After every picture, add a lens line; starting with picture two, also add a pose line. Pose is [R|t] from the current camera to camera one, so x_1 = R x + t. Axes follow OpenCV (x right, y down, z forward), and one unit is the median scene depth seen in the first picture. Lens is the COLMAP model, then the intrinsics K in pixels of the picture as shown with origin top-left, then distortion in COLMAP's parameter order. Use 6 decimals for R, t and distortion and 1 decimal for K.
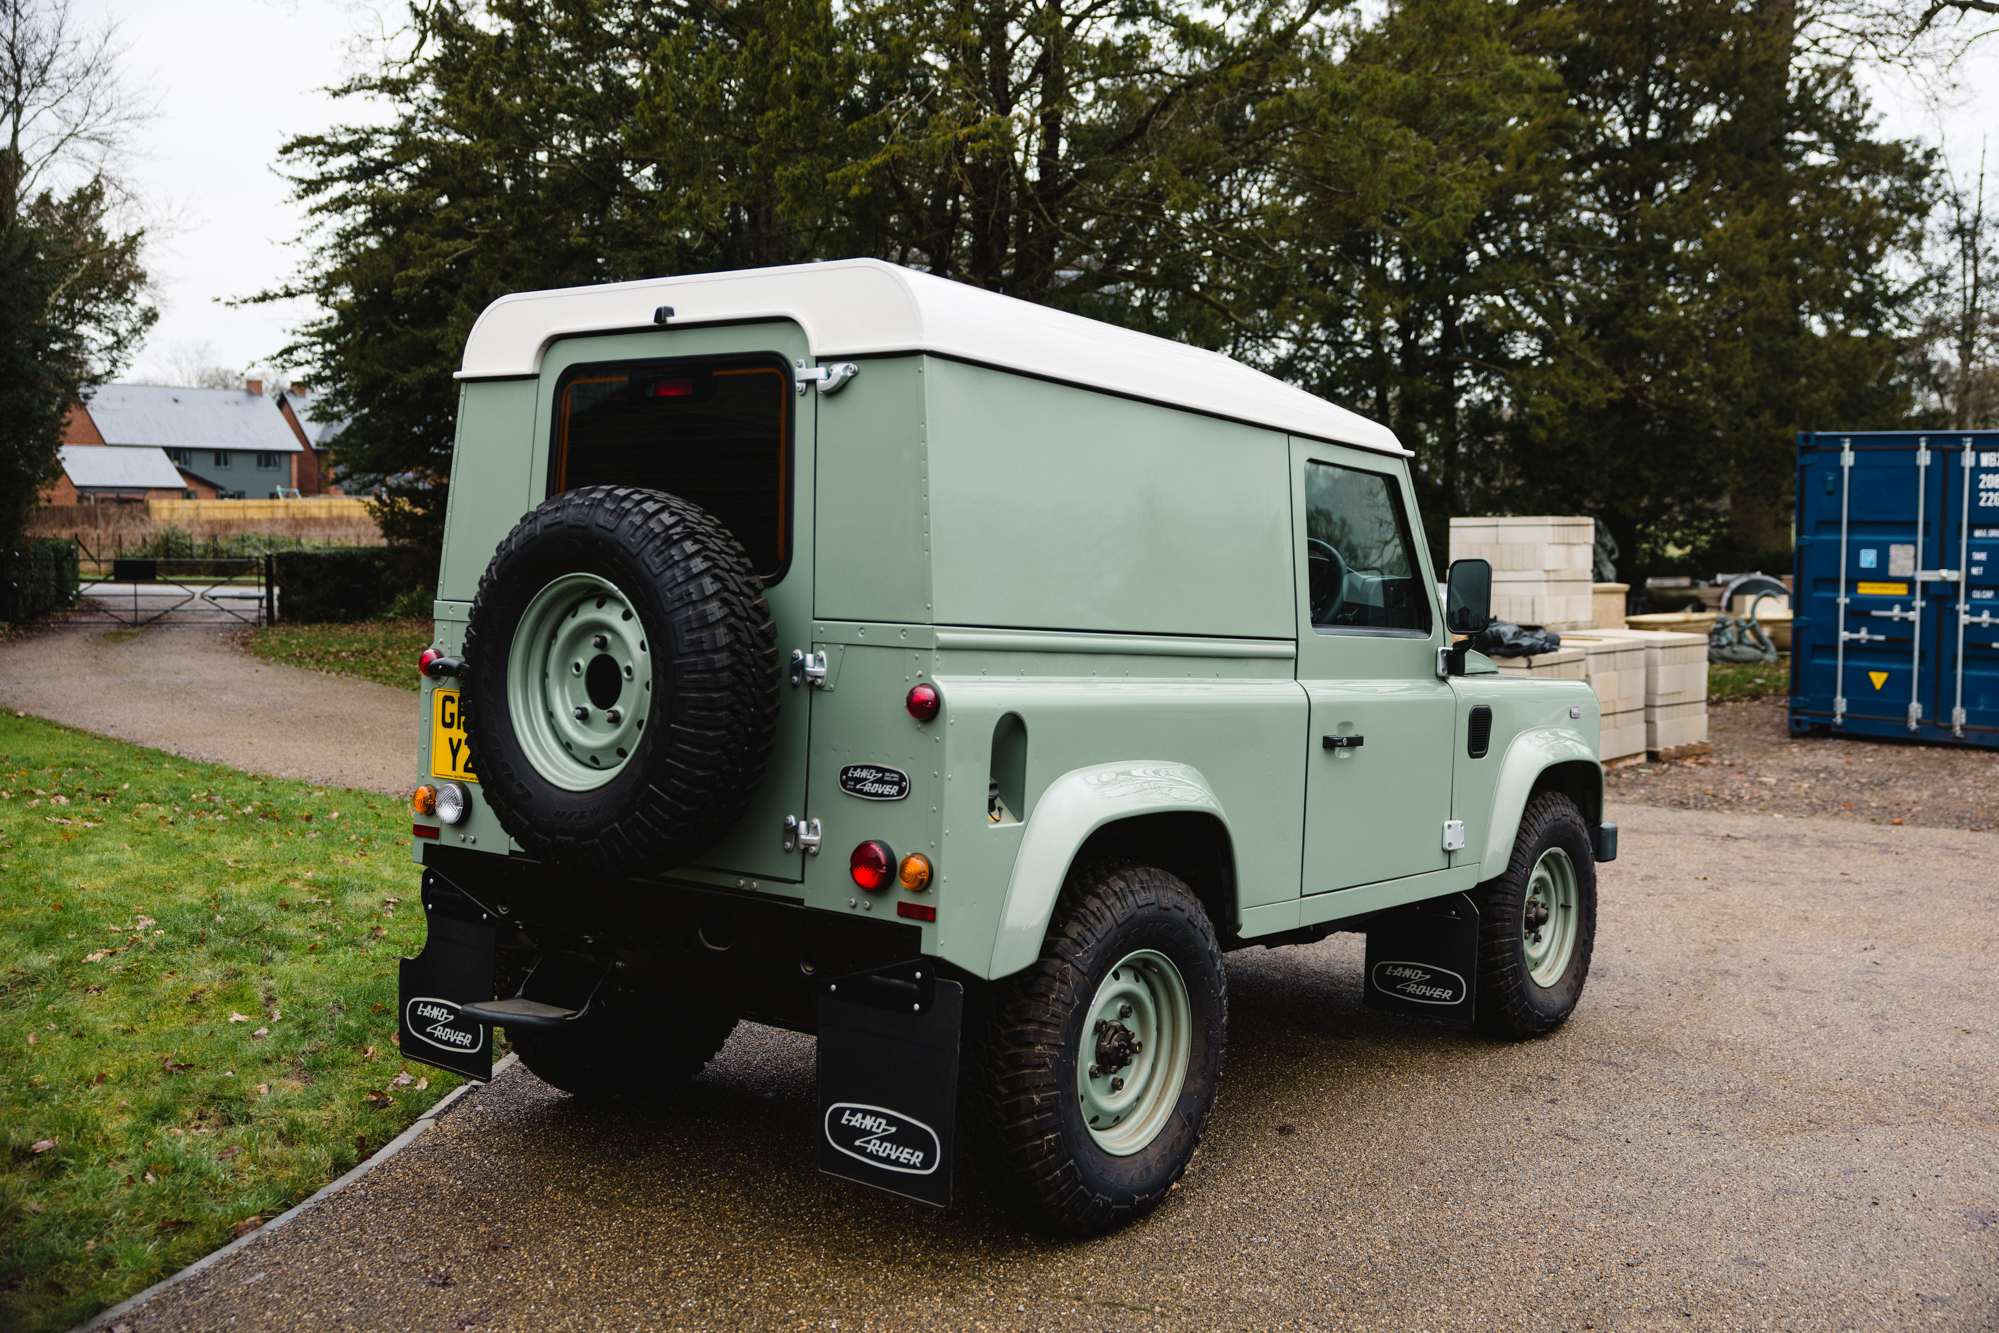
lens RADIAL K [[1844.1, 0, 1006.9], [0, 1844.1, 658.8], [0, 0, 1]] dist [-0.006281, 0.000000]
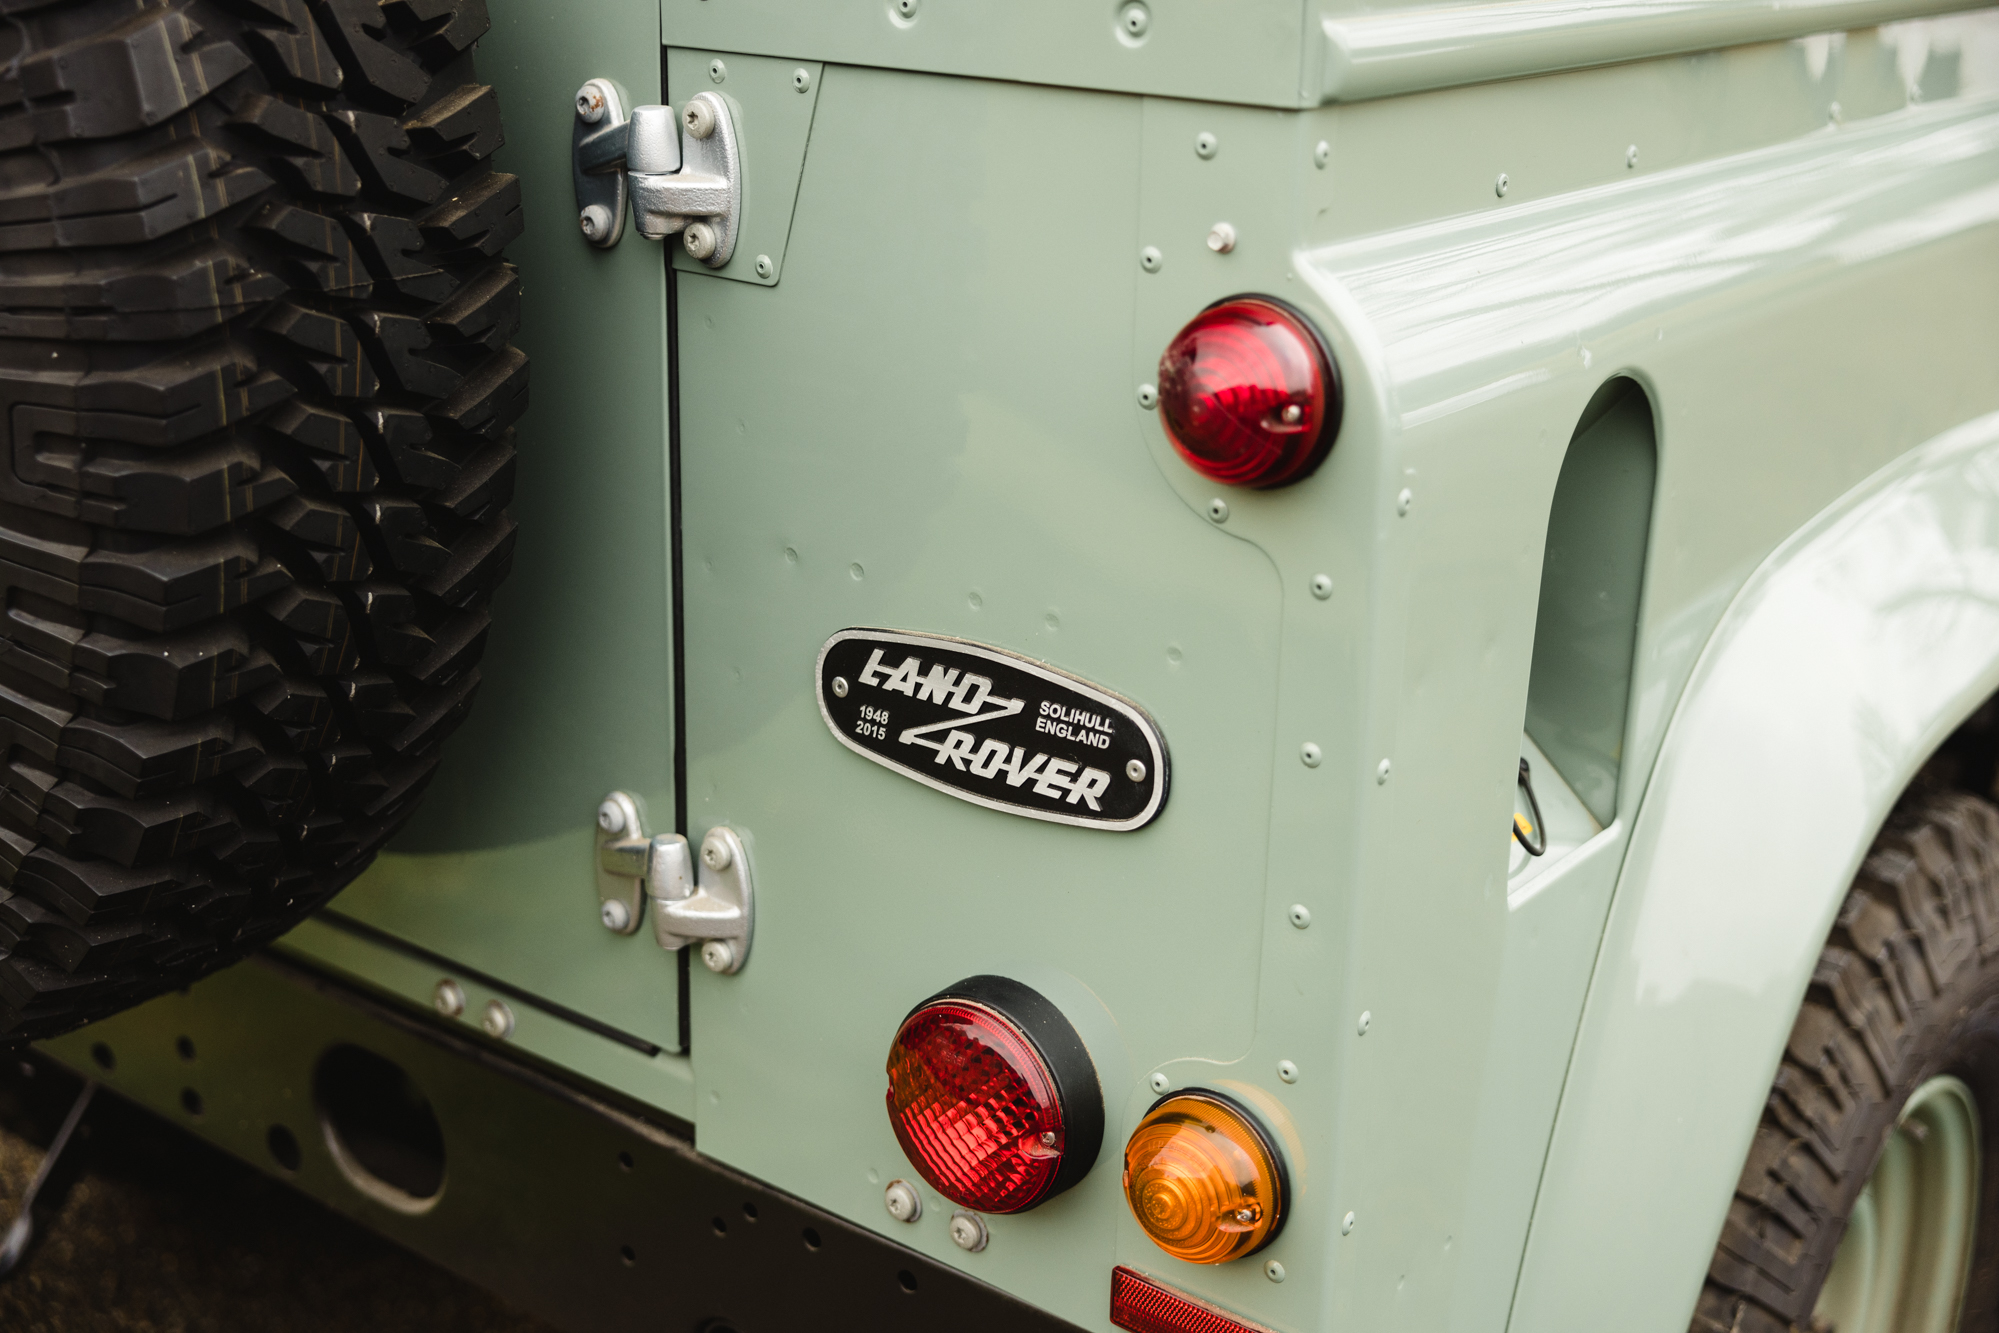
lens RADIAL K [[2557.5, 0, 996.8], [0, 2557.5, 662.7], [0, 0, 1]] dist [0.022116, 0.000000]
pose [[0.999763, -0.018893, -0.010822, -0.066972], [0.021252, 0.954809, 0.296459, -0.028468], [0.004732, -0.296618, 0.954984, 0.714108]]
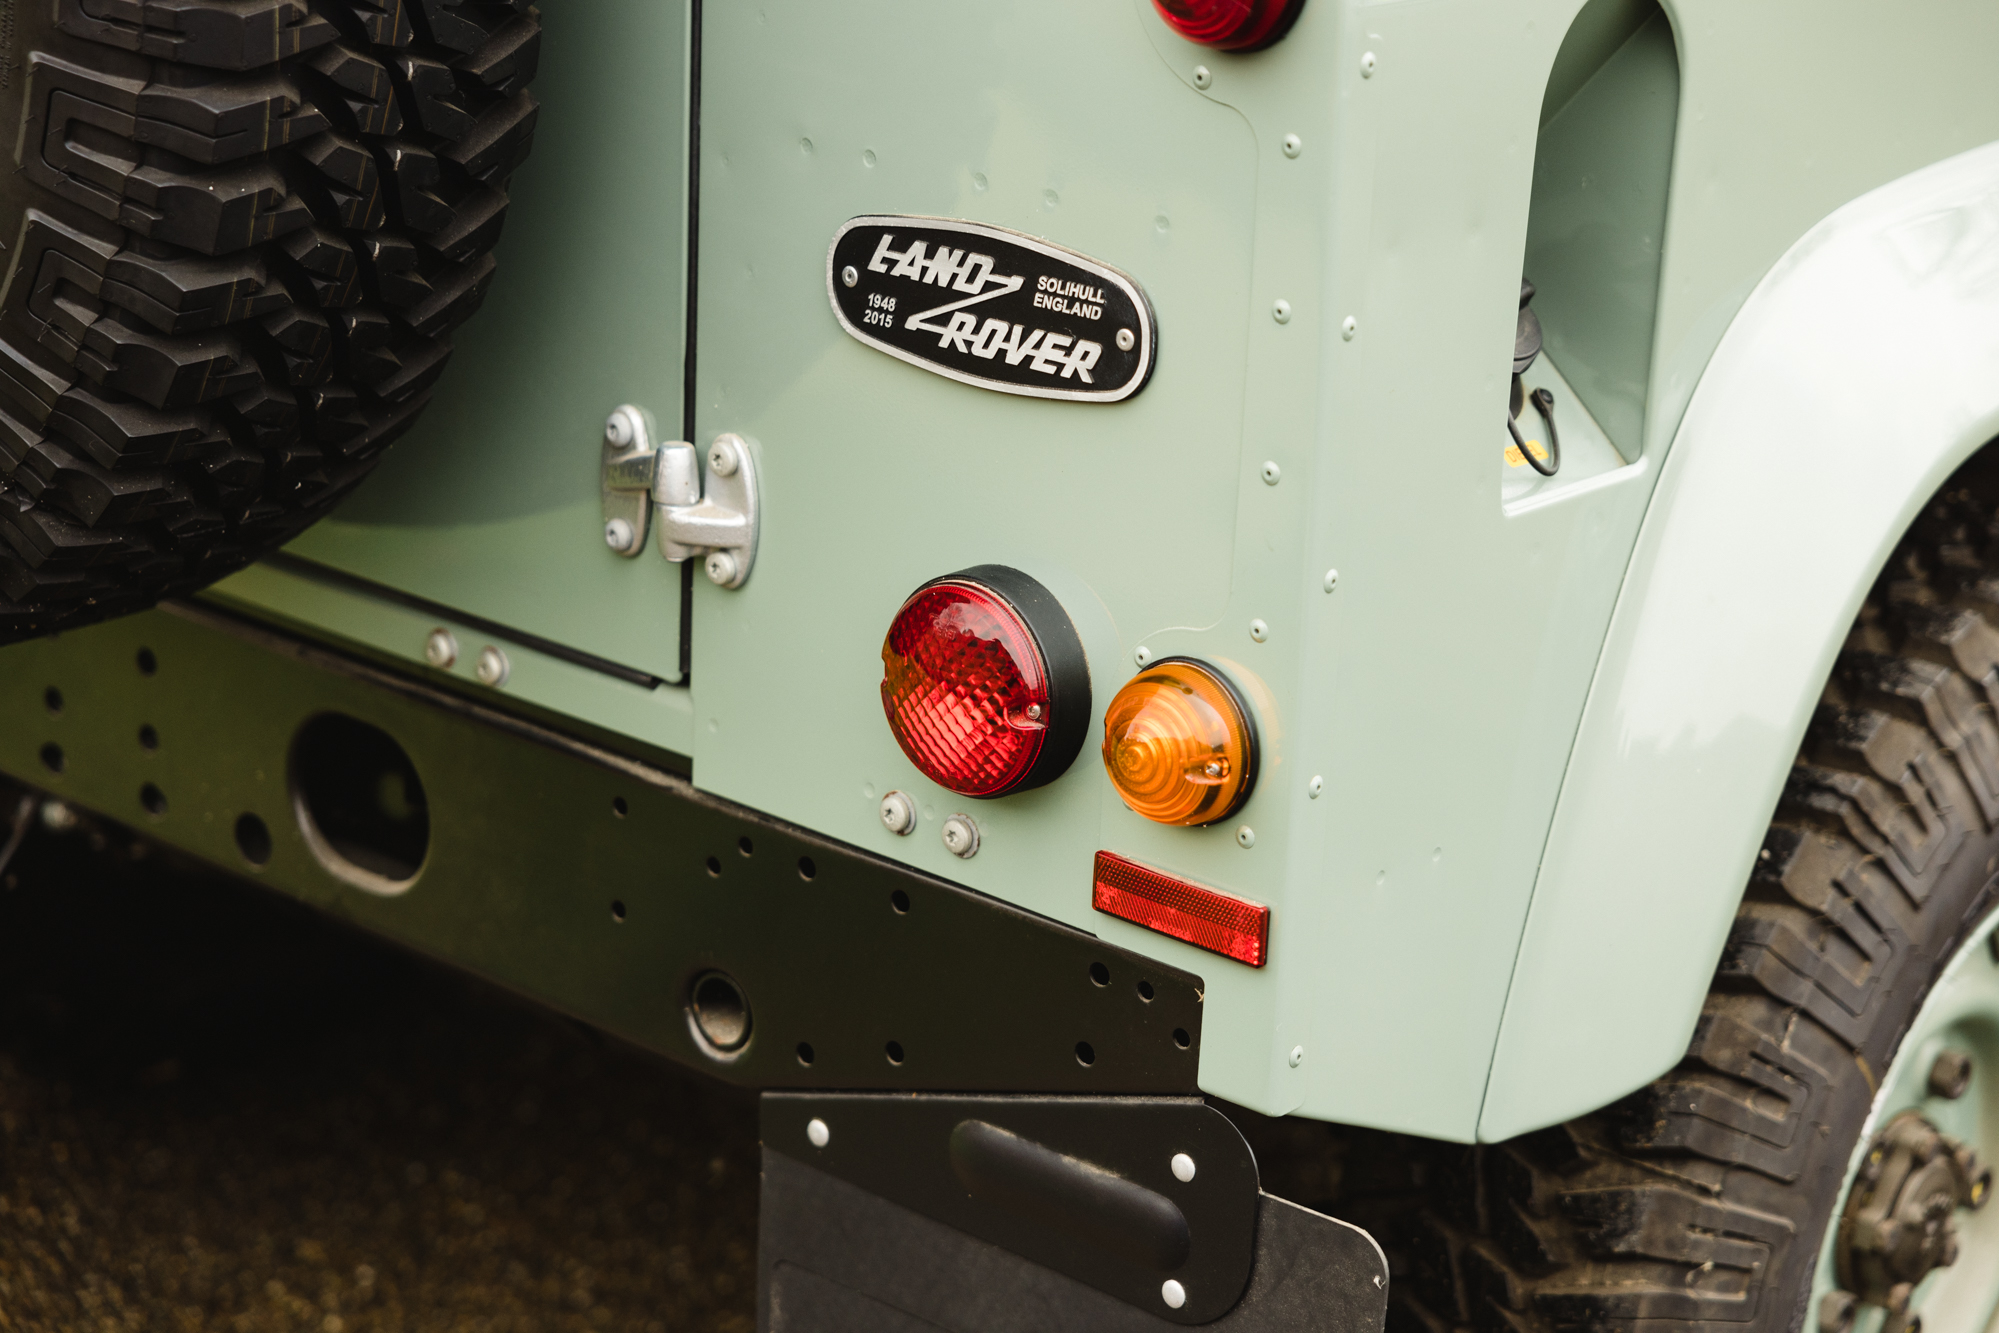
lens RADIAL K [[3894.9, 0, 1007.5], [0, 3894.9, 669.8], [0, 0, 1]] dist [0.037554, 0.000000]
pose [[0.998086, 0.017443, -0.059333, -0.041214], [0.000351, 0.957785, 0.287486, -0.025108], [0.061843, -0.286957, 0.955945, 0.542296]]
